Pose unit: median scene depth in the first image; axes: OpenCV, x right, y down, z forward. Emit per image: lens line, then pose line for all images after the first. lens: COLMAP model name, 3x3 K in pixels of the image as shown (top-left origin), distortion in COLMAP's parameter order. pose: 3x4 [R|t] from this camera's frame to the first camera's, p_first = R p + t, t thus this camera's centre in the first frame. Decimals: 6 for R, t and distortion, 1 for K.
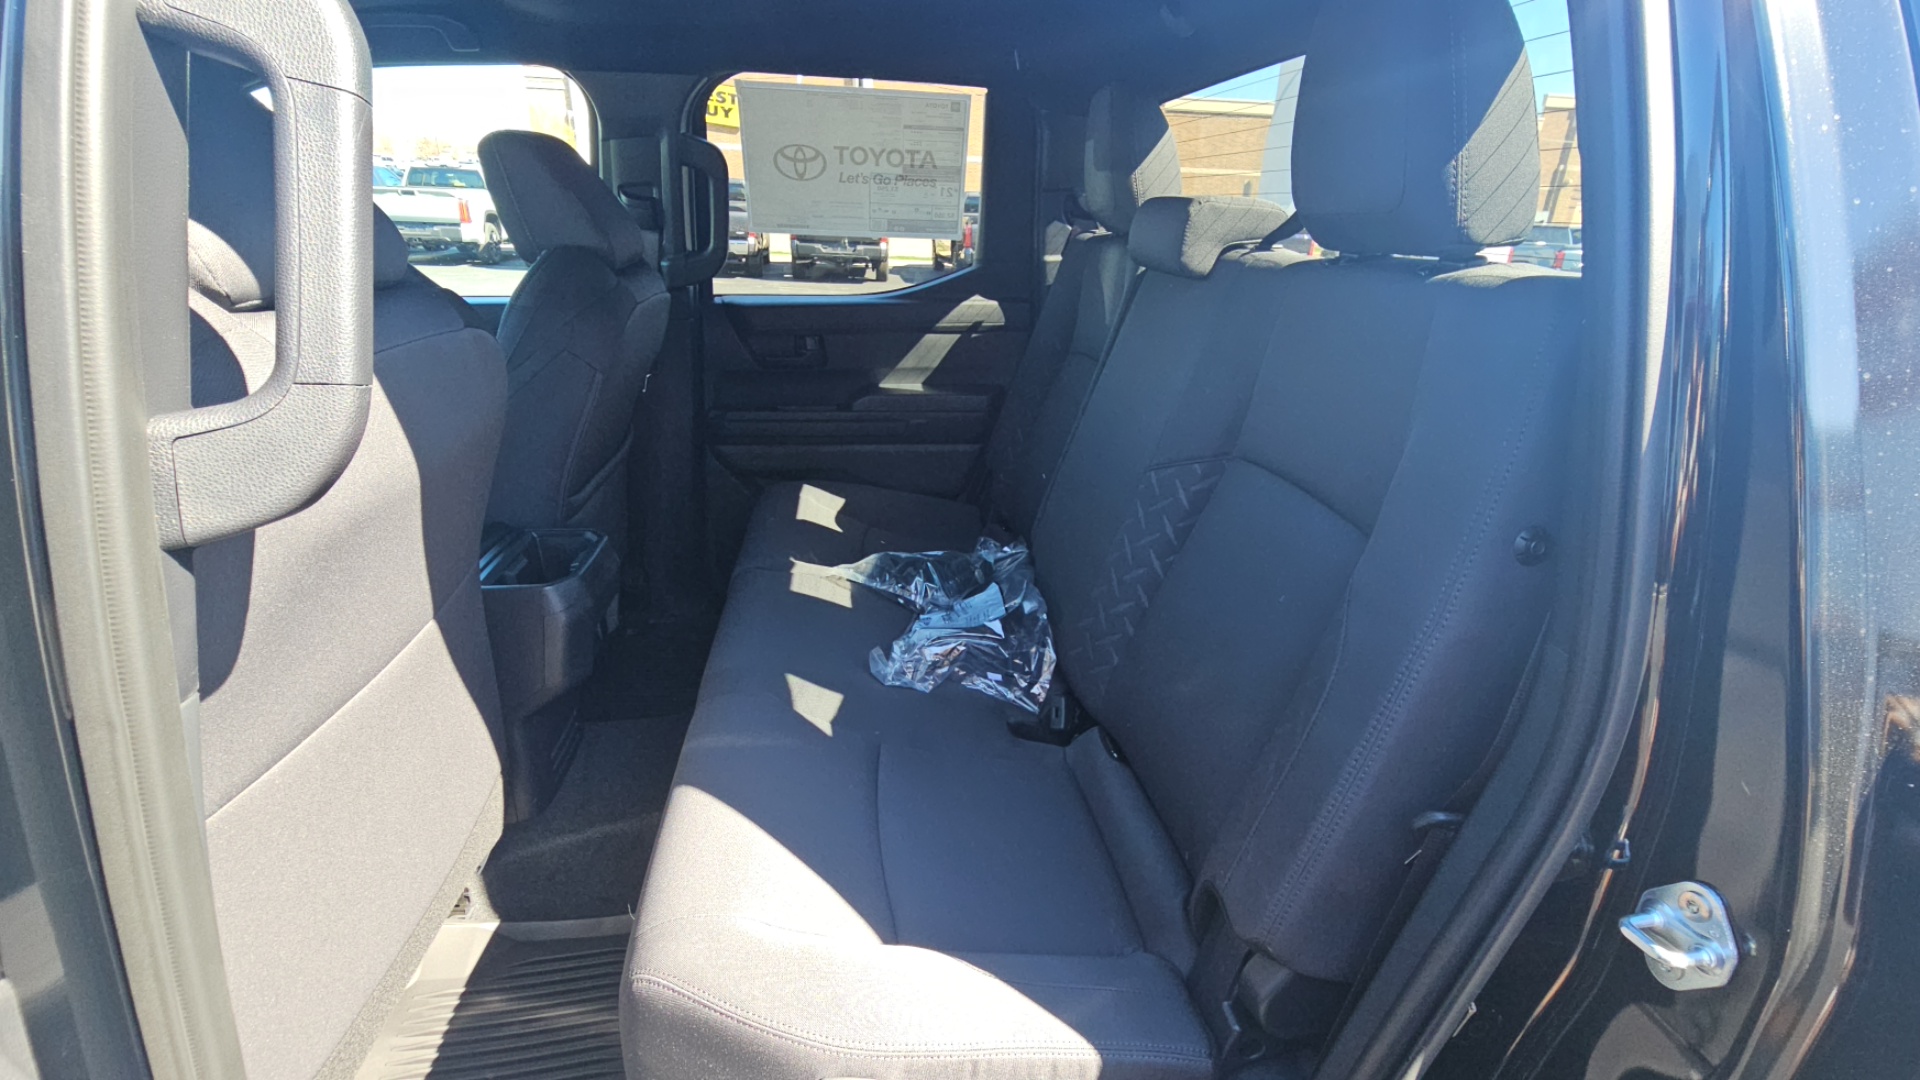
lens RADIAL K [[861.2, 0, 981.9], [0, 861.2, 543.6], [0, 0, 1]] dist [0.008988, -0.007987]
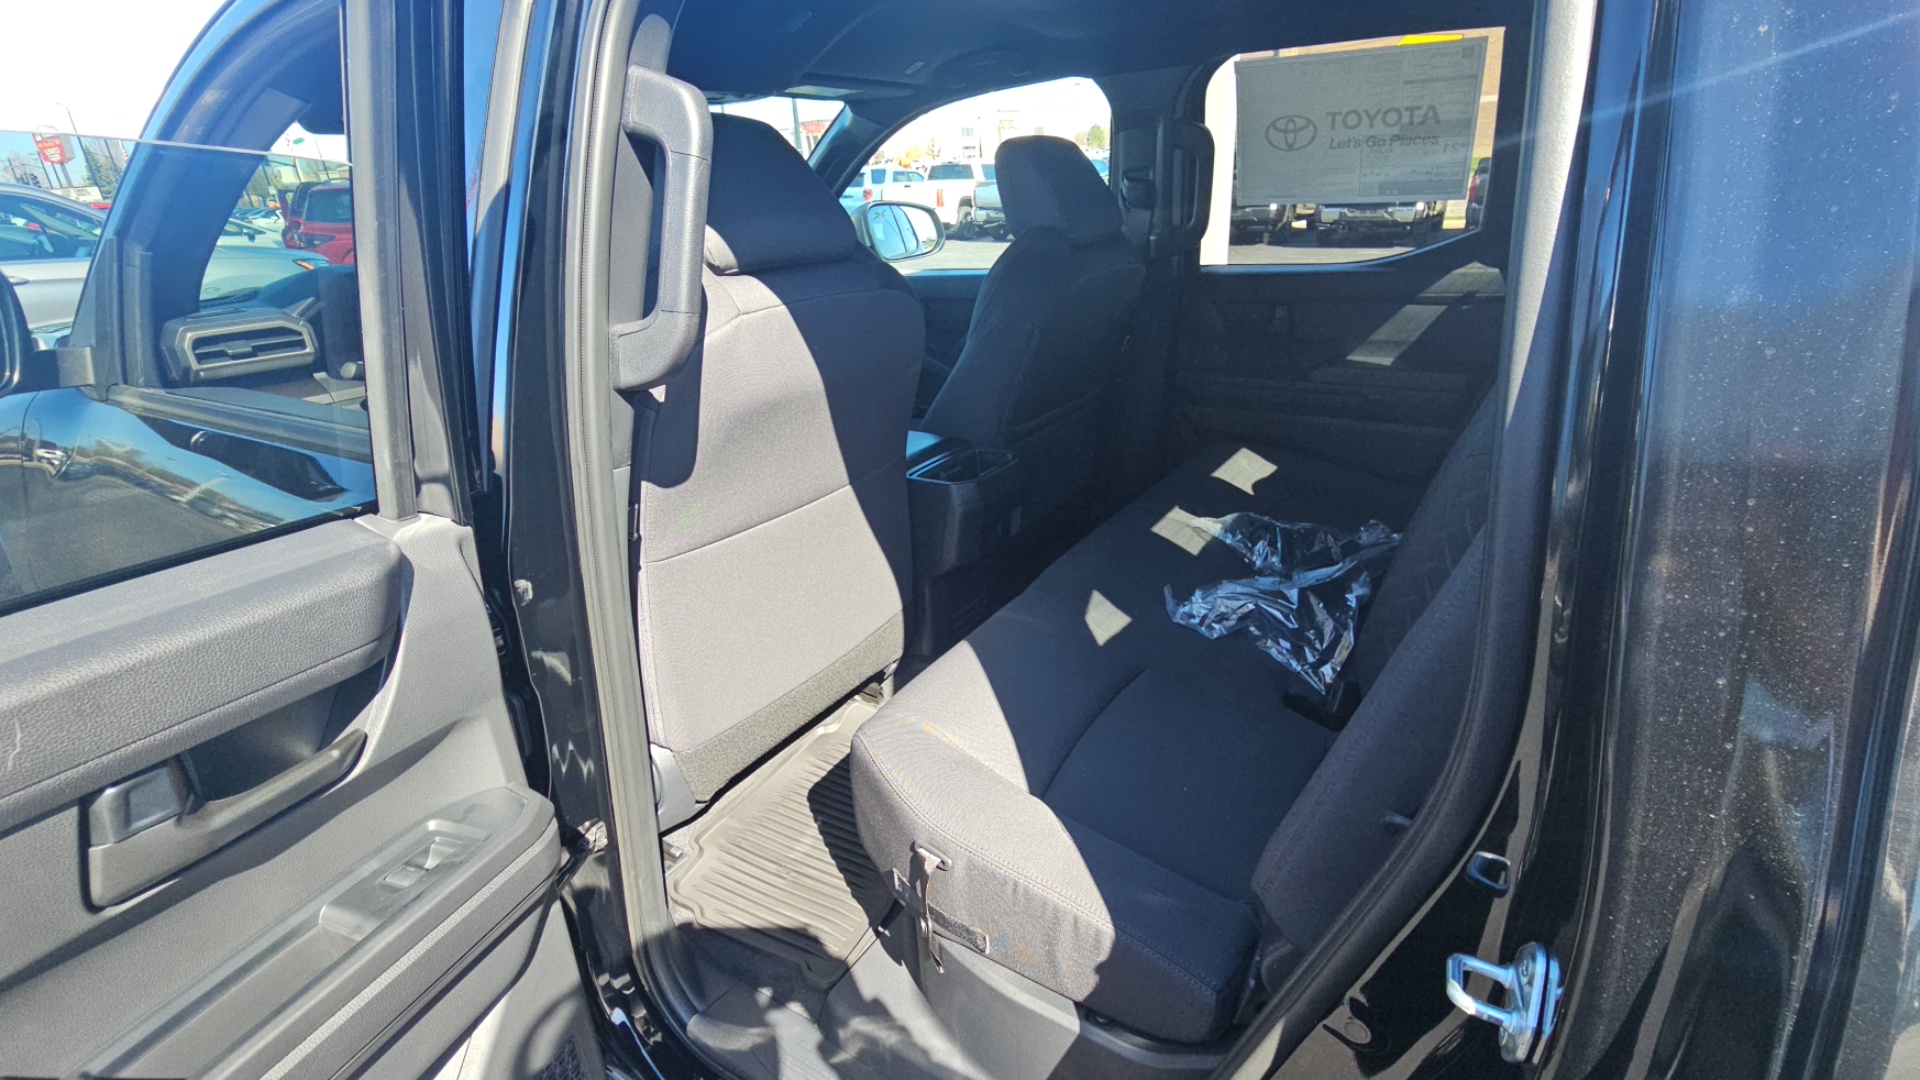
lens RADIAL K [[861.2, 0, 981.9], [0, 861.2, 543.6], [0, 0, 1]] dist [0.008988, -0.007987]
pose [[0.759619, 0.190498, -0.621843, 0.244179], [-0.171790, 0.980953, 0.090657, 0.005895], [0.627269, 0.037962, 0.777877, -0.007538]]
